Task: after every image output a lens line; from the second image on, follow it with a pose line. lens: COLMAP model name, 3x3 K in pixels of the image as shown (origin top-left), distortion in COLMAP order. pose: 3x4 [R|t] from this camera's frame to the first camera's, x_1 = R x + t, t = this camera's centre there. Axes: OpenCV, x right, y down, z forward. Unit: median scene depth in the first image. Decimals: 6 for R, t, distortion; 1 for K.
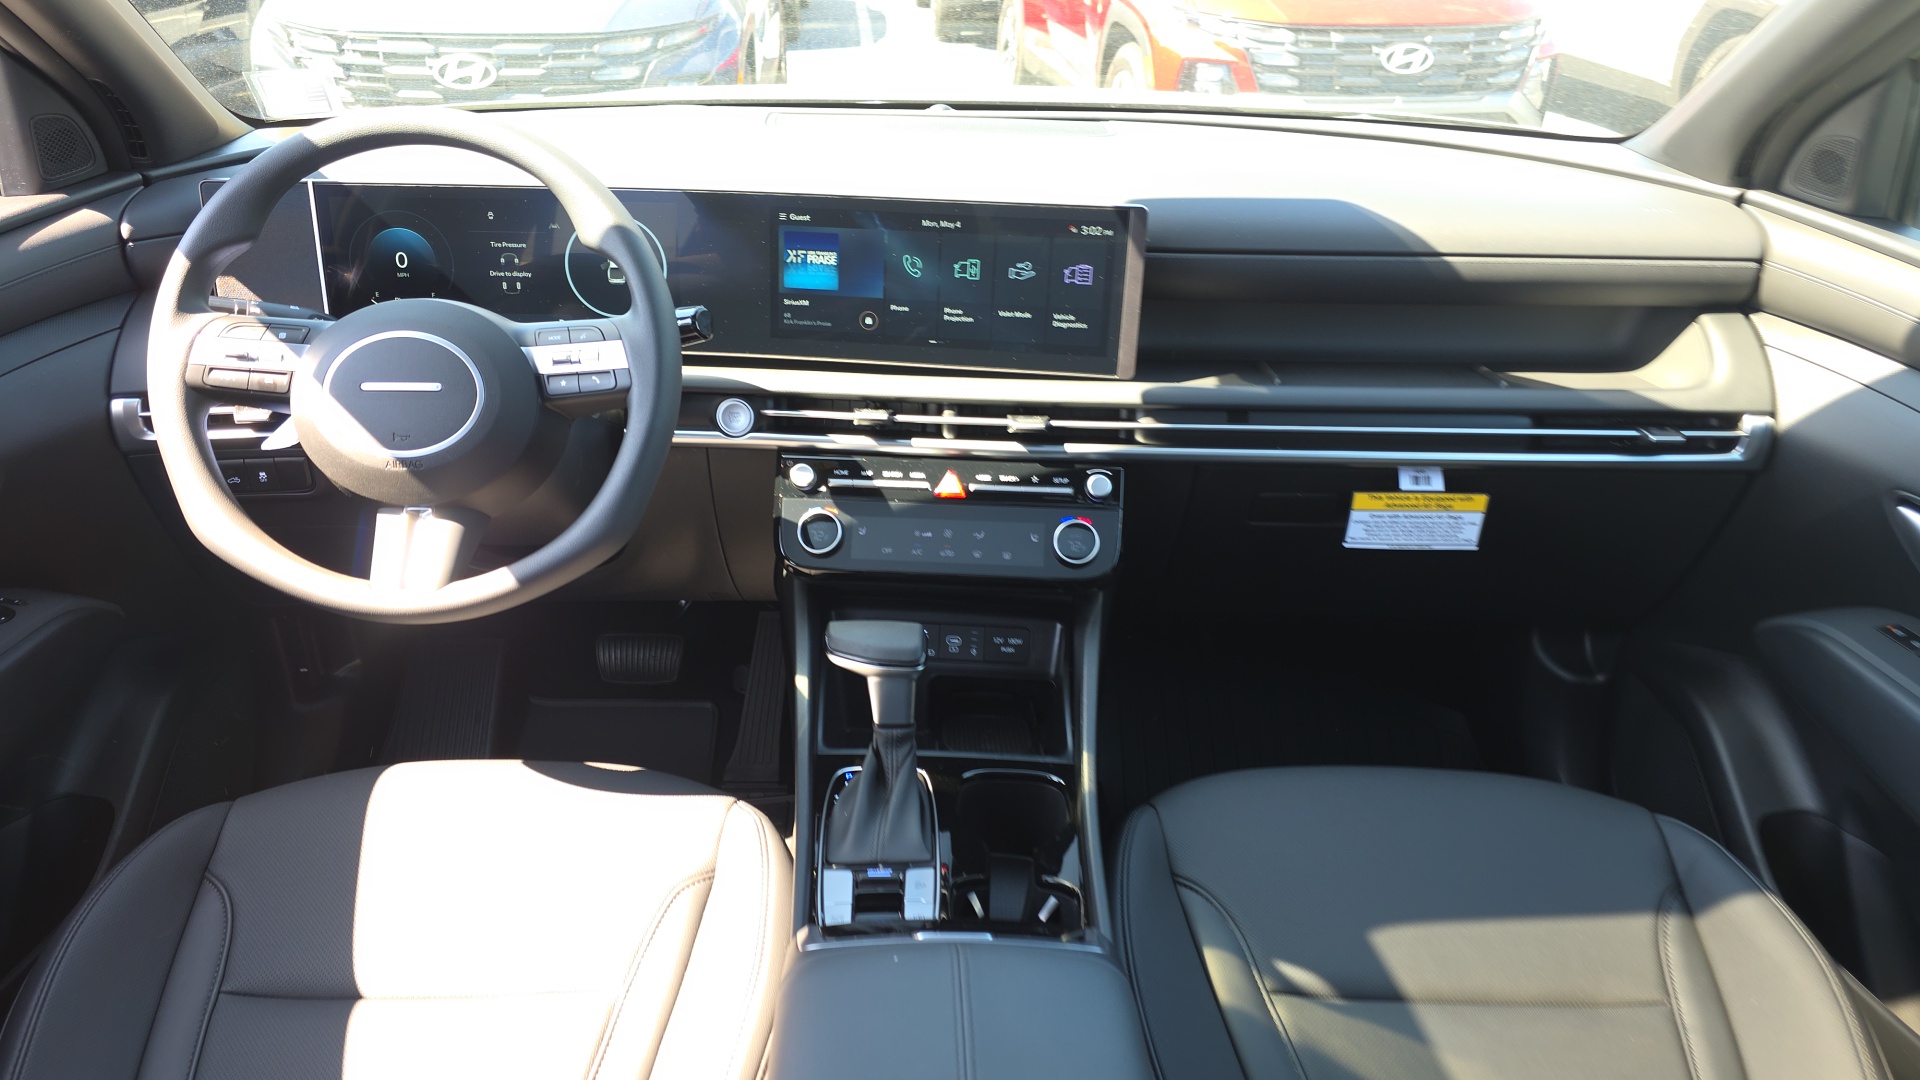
lens RADIAL K [[1293.9, 0, 928.2], [0, 1293.9, 546.9], [0, 0, 1]] dist [0.047618, -0.058845]
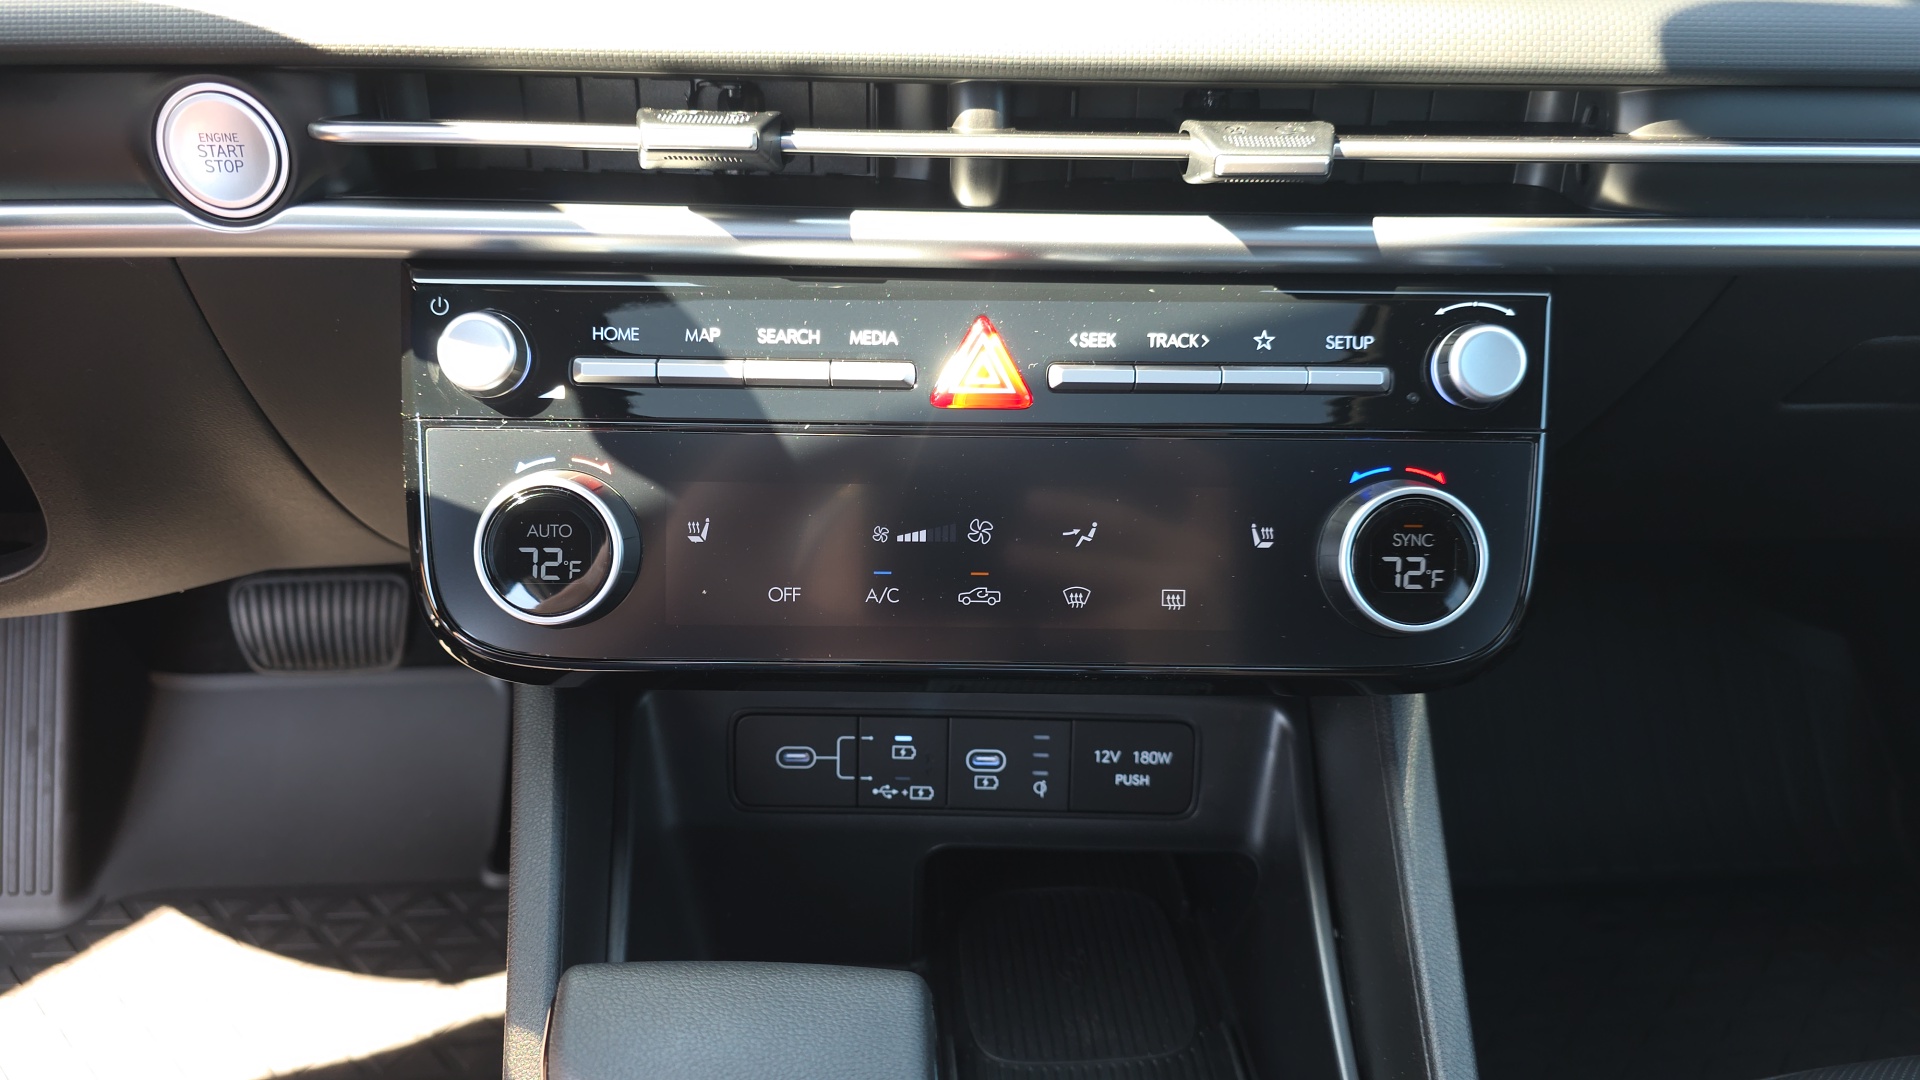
lens RADIAL K [[1293.9, 0, 942.1], [0, 1293.9, 546.1], [0, 0, 1]] dist [0.047618, -0.058845]
pose [[0.998056, -0.040100, 0.047713, -0.008778], [0.027793, 0.971557, 0.235167, -0.079488], [-0.055787, -0.233384, 0.970783, 0.698351]]
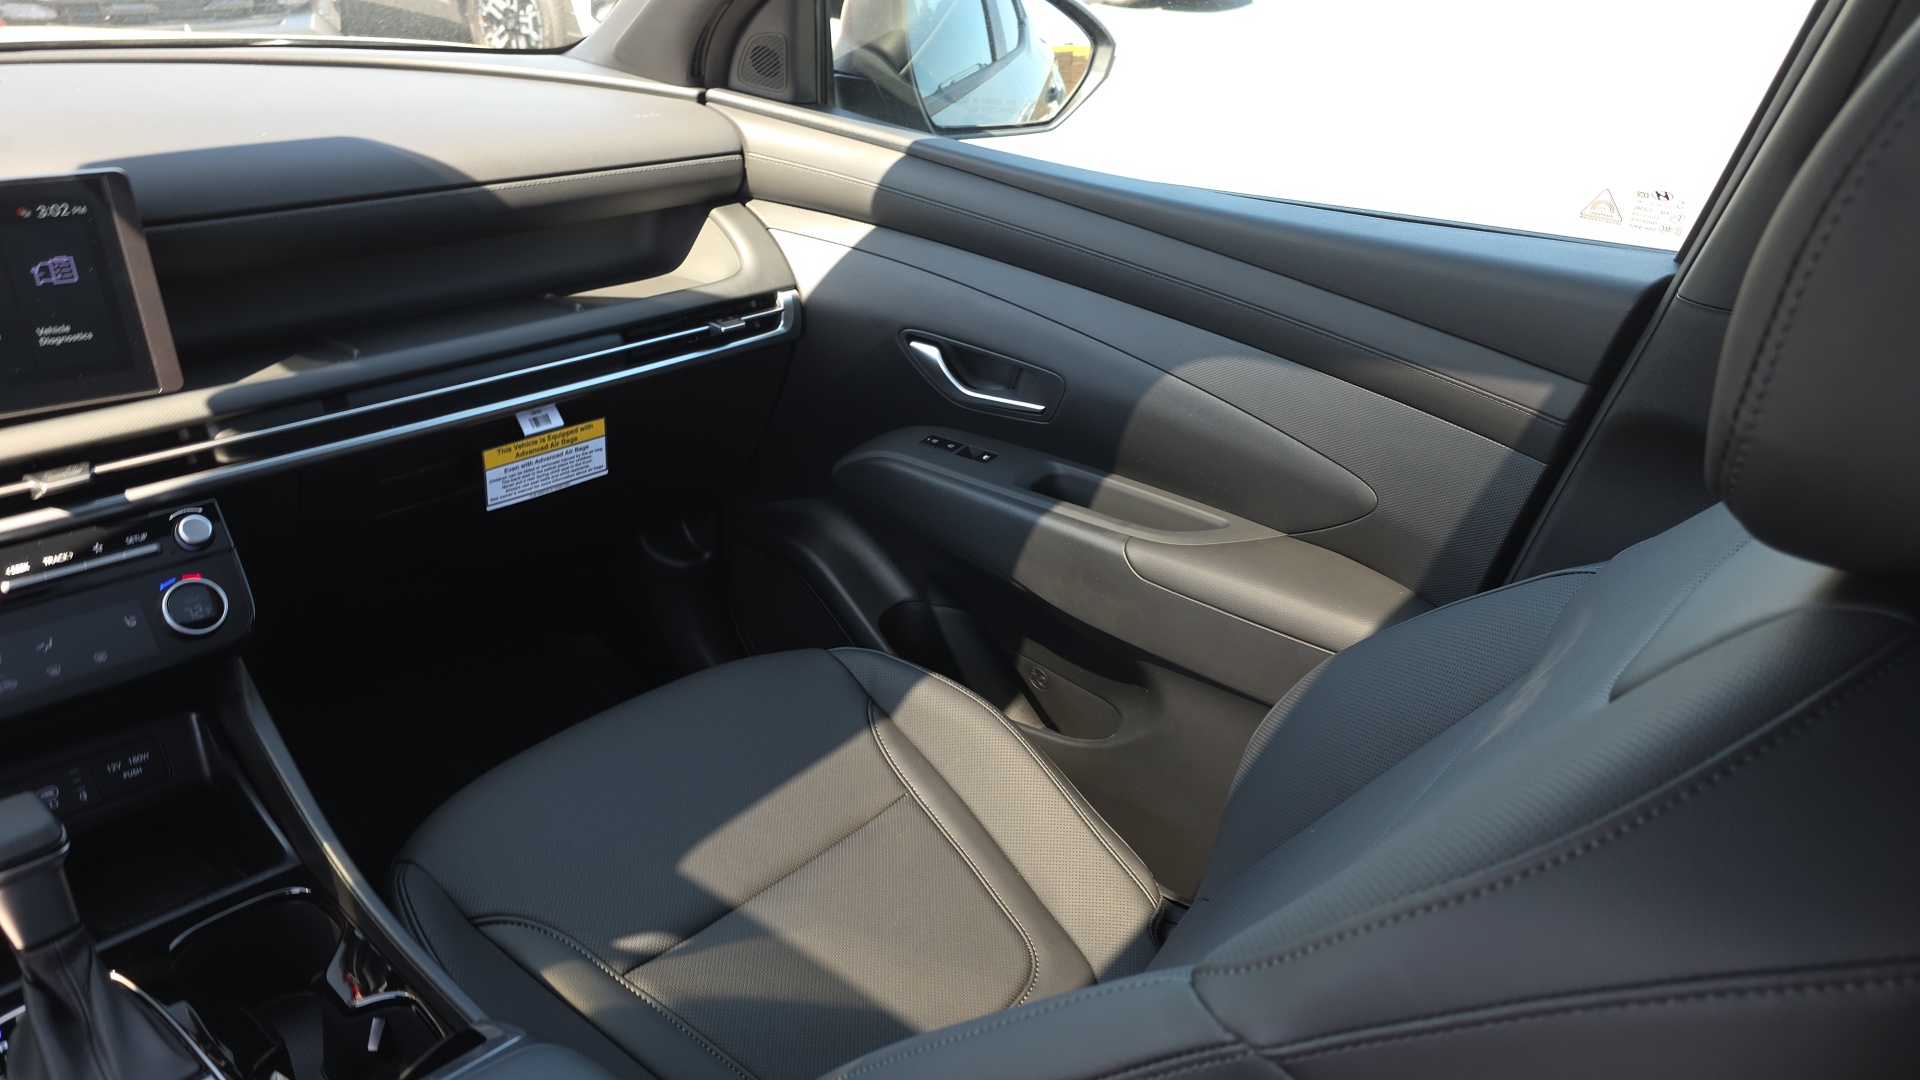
lens RADIAL K [[1293.9, 0, 965.4], [0, 1293.9, 564.9], [0, 0, 1]] dist [0.047618, -0.058845]
pose [[0.646764, -0.332072, 0.686604, -0.114976], [0.287519, 0.939978, 0.183779, -0.037829], [-0.706420, 0.078549, 0.703421, 0.113739]]
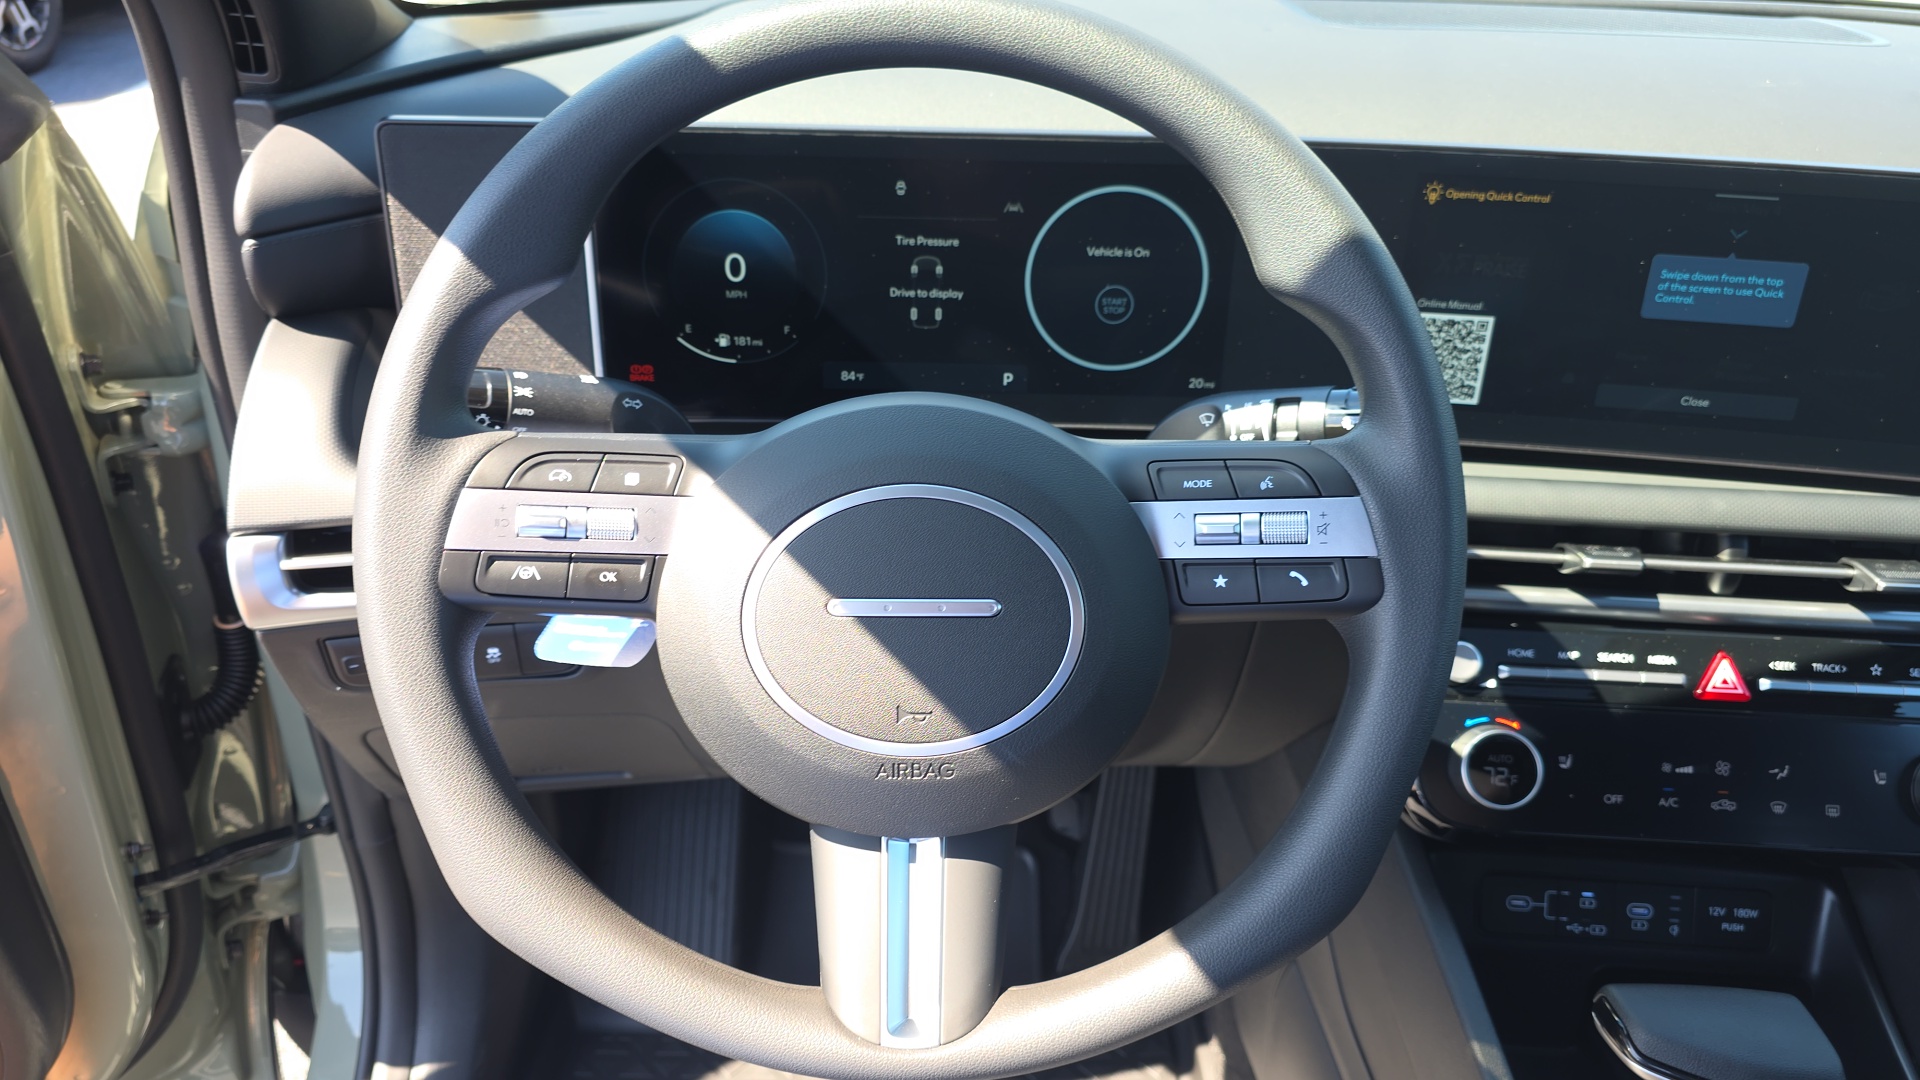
lens RADIAL K [[1293.9, 0, 957.1], [0, 1293.9, 551.1], [0, 0, 1]] dist [0.047618, -0.058845]
pose [[0.999863, 0.003292, 0.016192, -0.323942], [-0.004528, 0.997029, 0.076889, -0.145495], [-0.015891, -0.076952, 0.996908, 0.448251]]
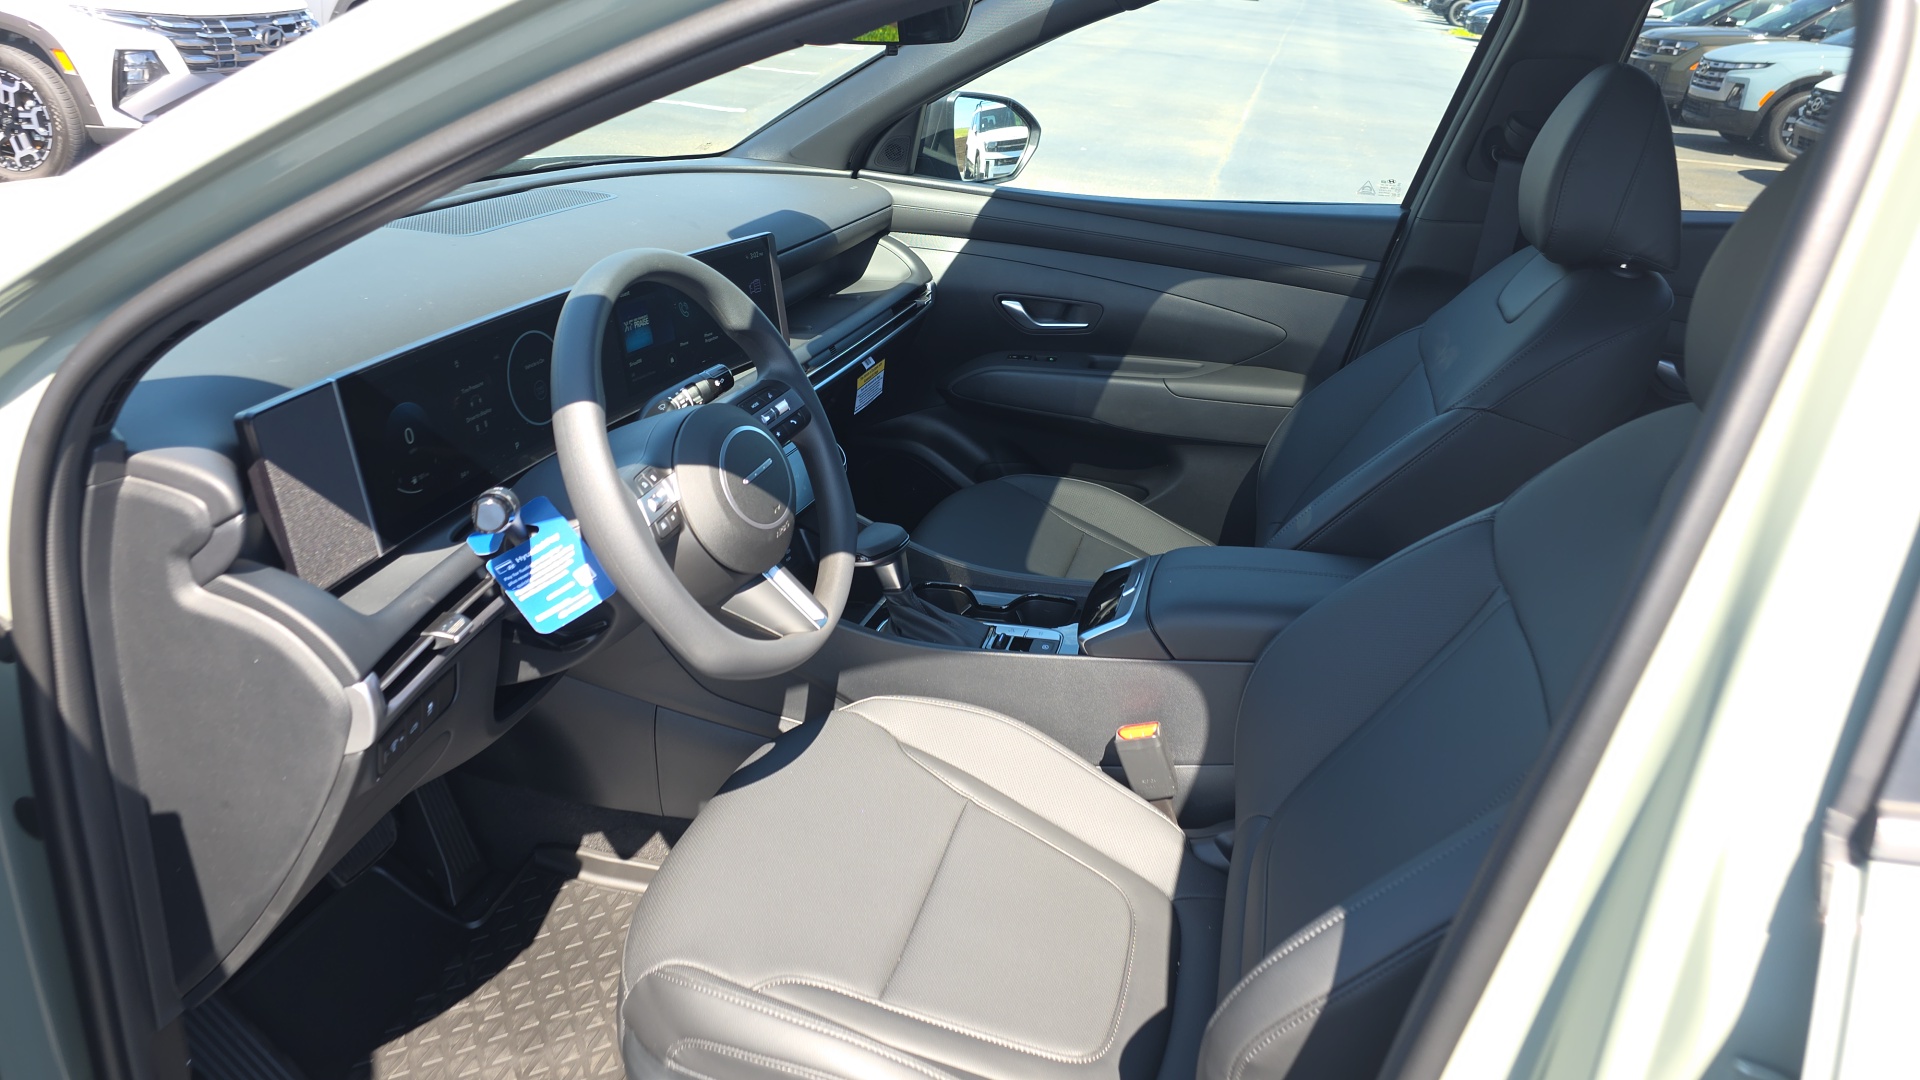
lens RADIAL K [[1276.4, 0, 980.2], [0, 1276.4, 535.8], [0, 0, 1]] dist [0.043701, -0.017087]
pose [[0.244576, -0.386770, 0.889152, -1.168904], [0.381770, 0.881344, 0.278361, -0.261988], [-0.891310, 0.271371, 0.363213, 0.333837]]
